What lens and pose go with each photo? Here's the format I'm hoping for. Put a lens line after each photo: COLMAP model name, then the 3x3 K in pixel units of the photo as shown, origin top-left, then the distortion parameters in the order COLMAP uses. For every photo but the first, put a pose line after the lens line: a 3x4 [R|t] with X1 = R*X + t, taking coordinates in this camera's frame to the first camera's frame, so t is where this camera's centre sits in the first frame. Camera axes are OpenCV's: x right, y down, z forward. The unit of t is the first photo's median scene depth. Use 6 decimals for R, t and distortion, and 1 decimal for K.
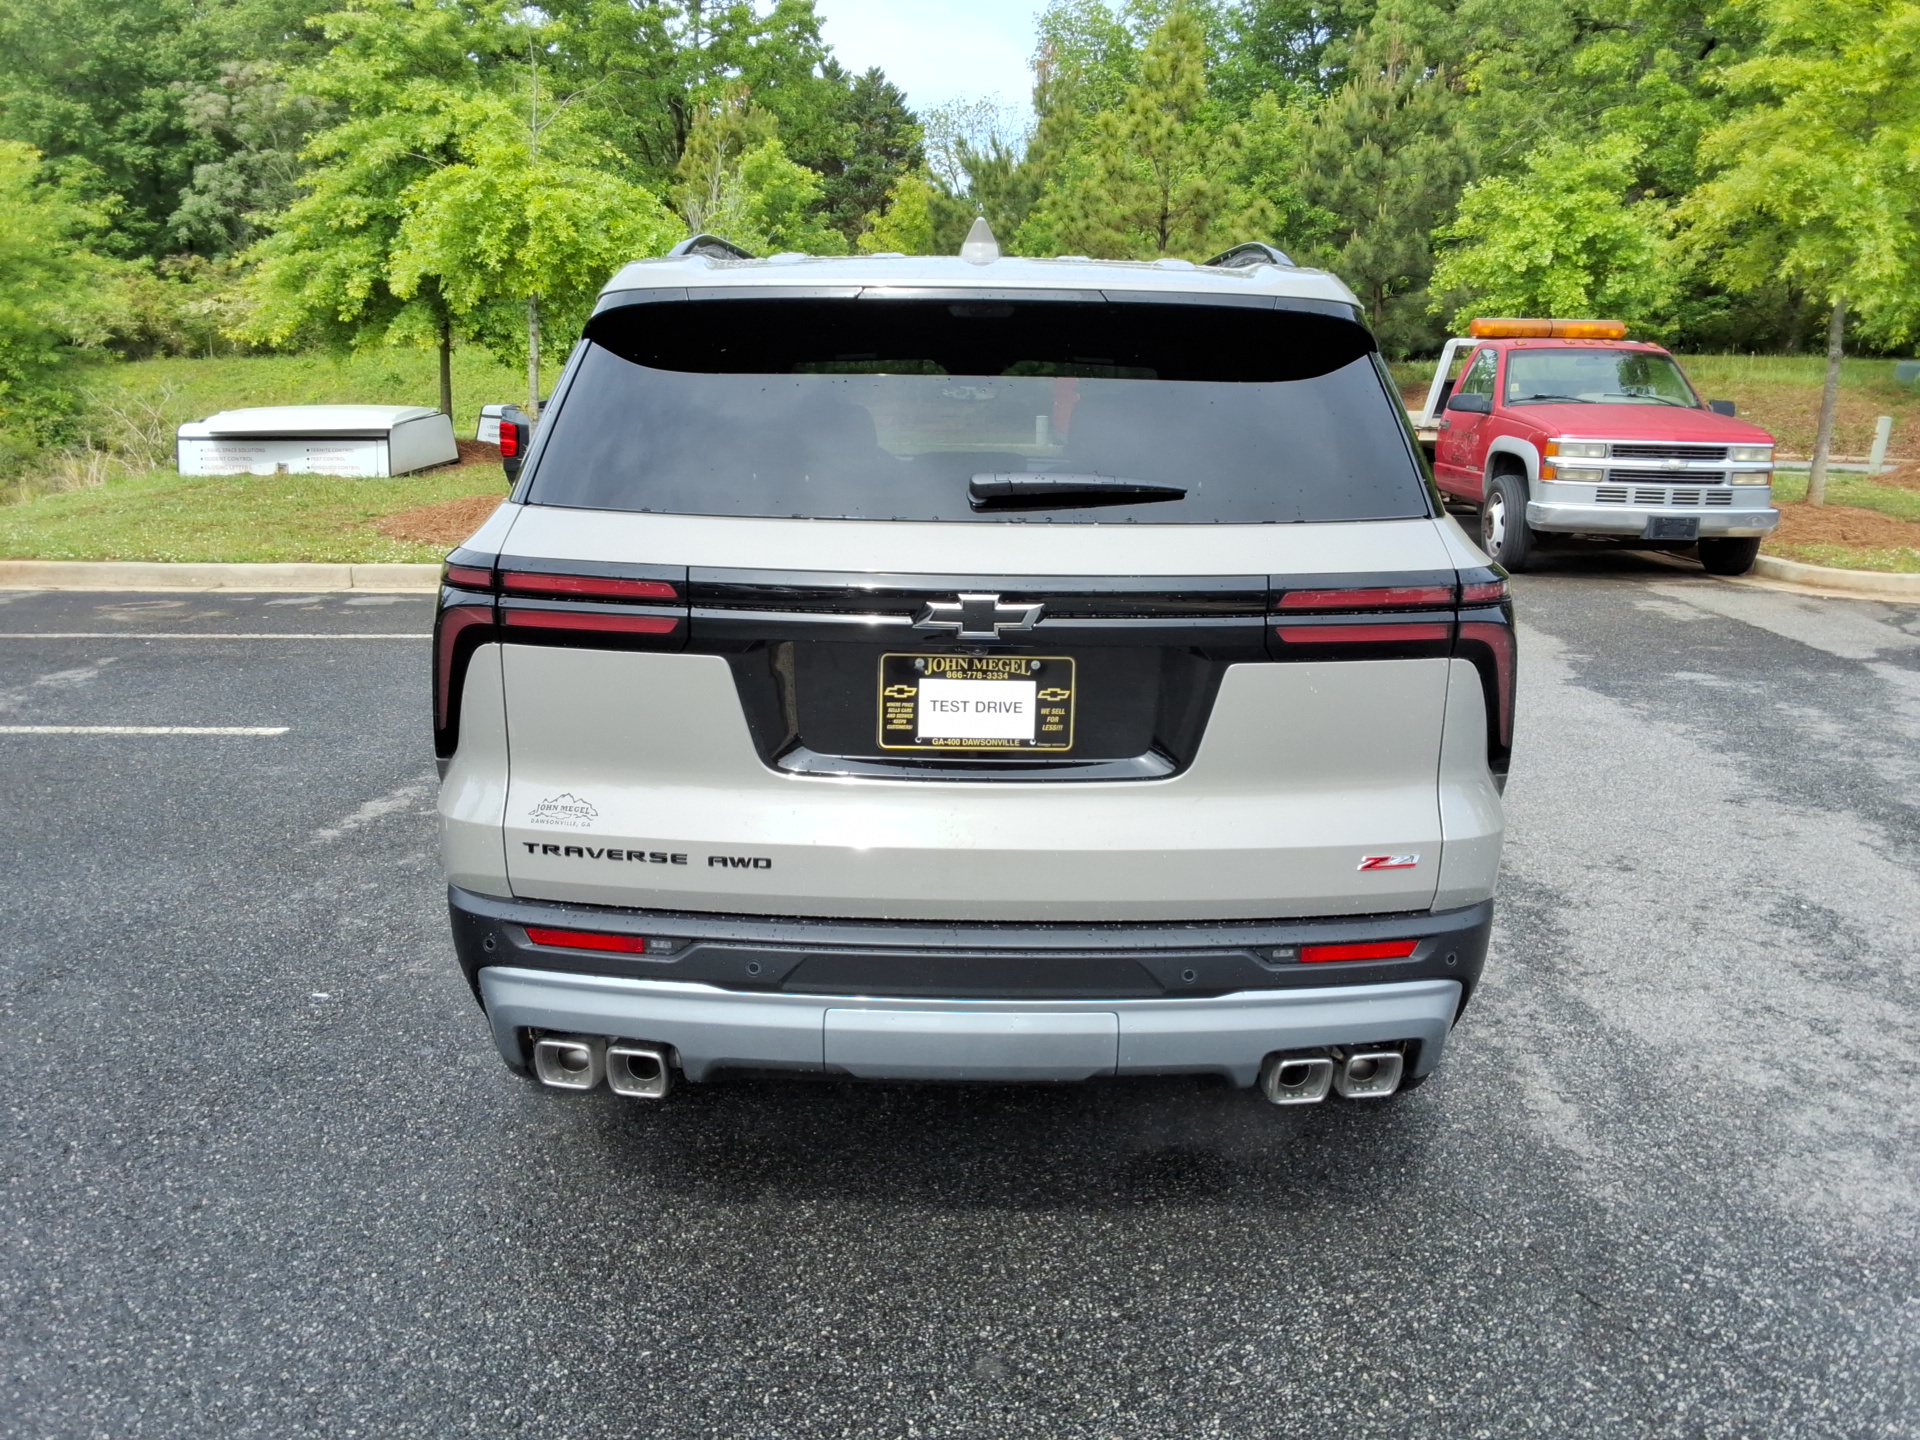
lens RADIAL K [[1531.5, 0, 964.4], [0, 1531.5, 709.5], [0, 0, 1]] dist [0.119644, -0.189644]
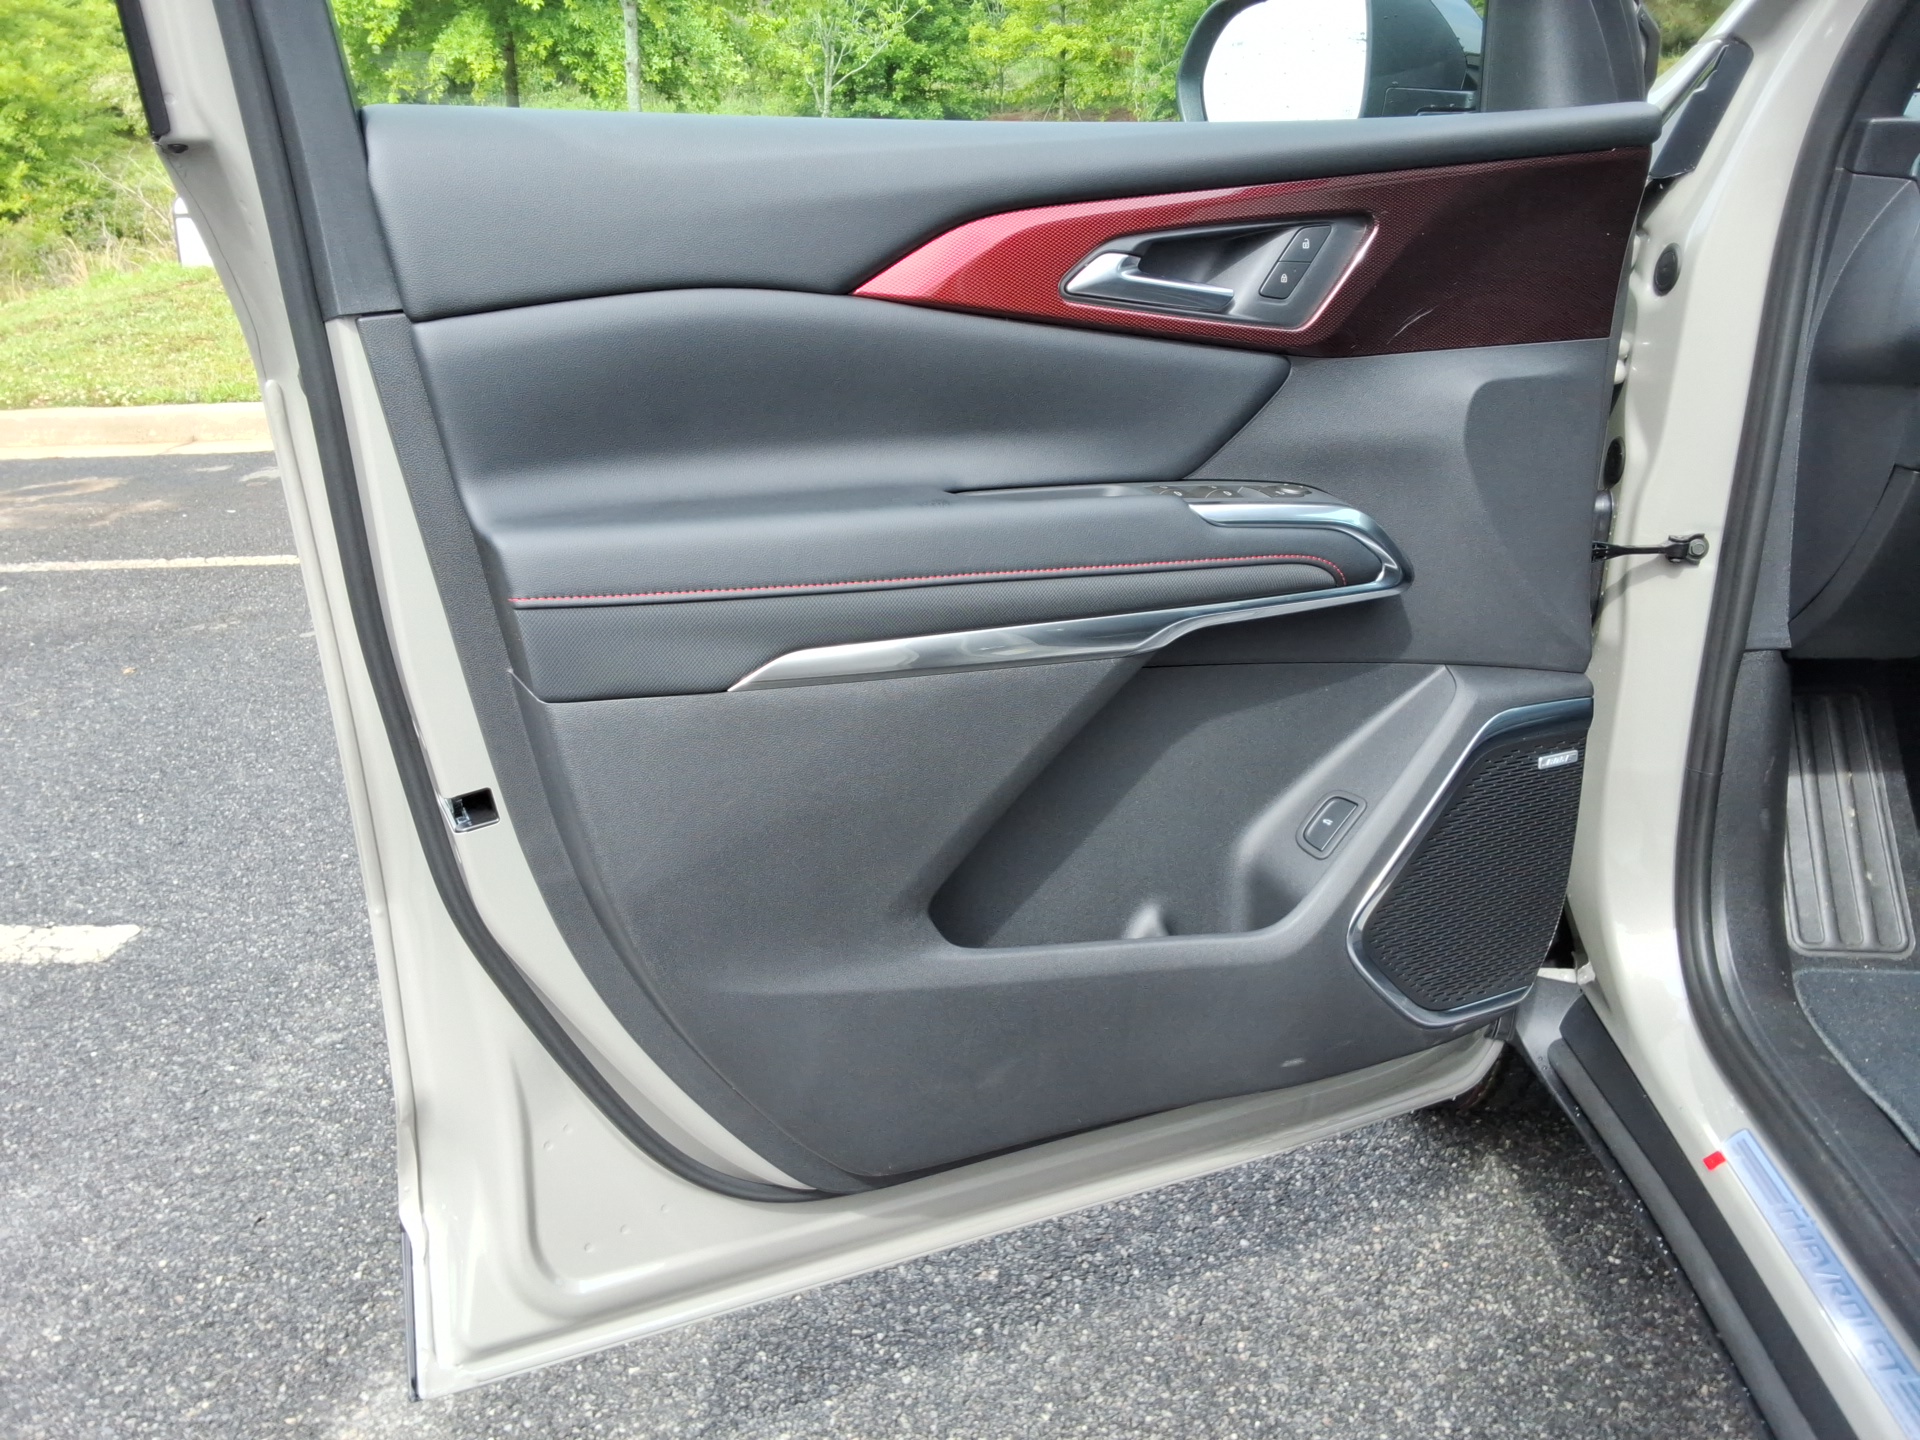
lens RADIAL K [[1538.6, 0, 981.3], [0, 1538.6, 708.1], [0, 0, 1]] dist [0.084490, -0.130122]
pose [[0.997876, -0.024631, -0.060303, -0.071952], [0.033278, 0.988594, 0.146881, -0.035128], [0.055998, -0.148575, 0.987314, 0.232698]]
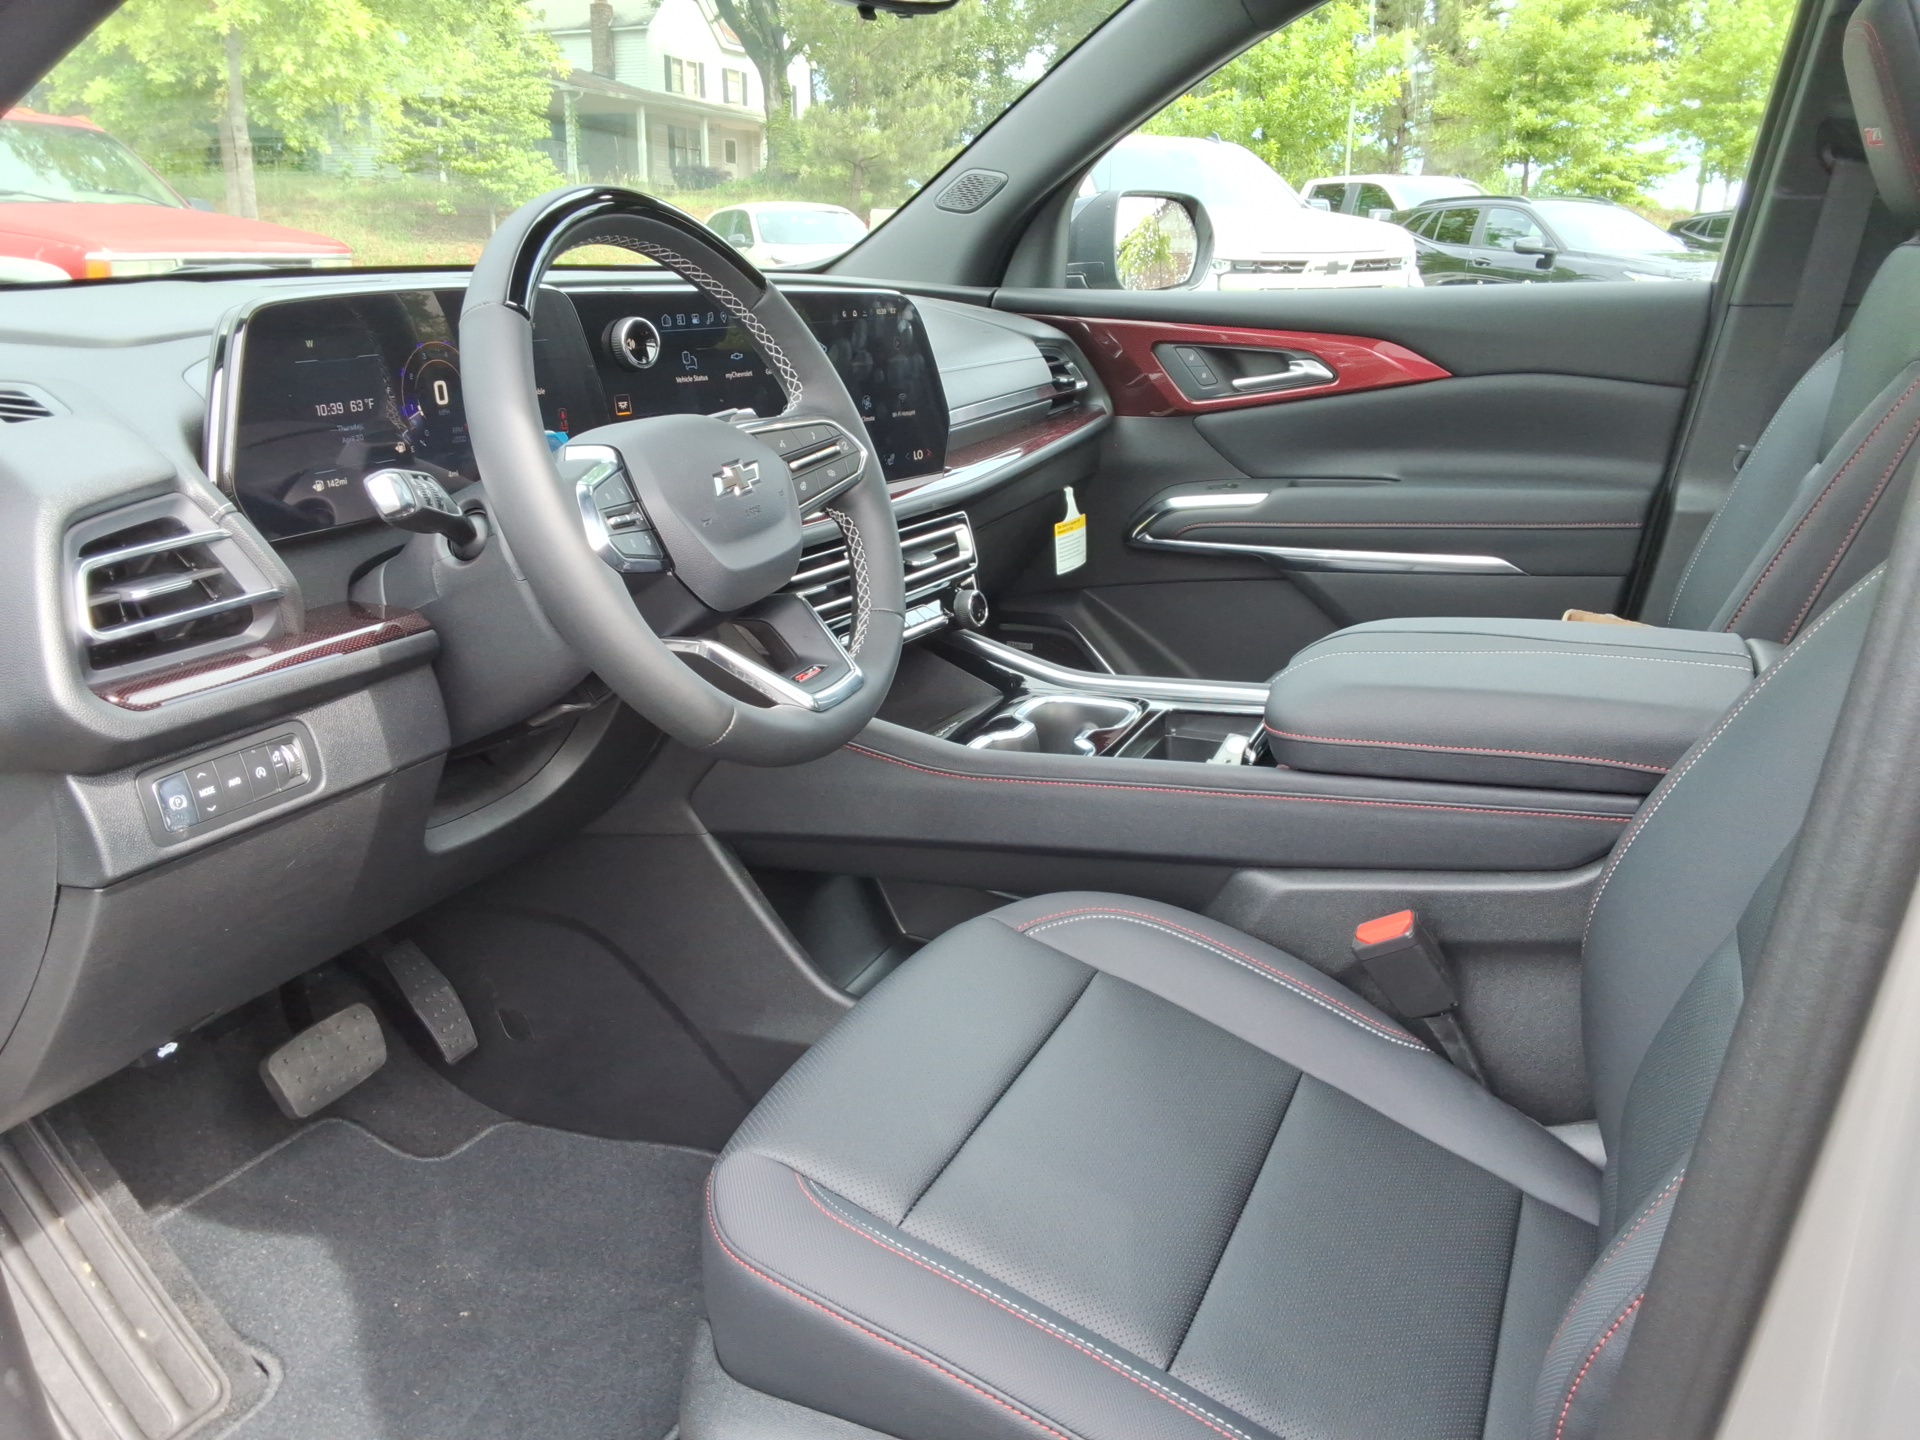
lens RADIAL K [[1545.5, 0, 973.7], [0, 1545.5, 696.6], [0, 0, 1]] dist [0.123046, -0.197749]
pose [[0.389546, -0.277373, 0.878247, -0.064200], [0.196097, 0.956686, 0.215167, -0.043102], [-0.899889, 0.088404, 0.427065, 0.258548]]
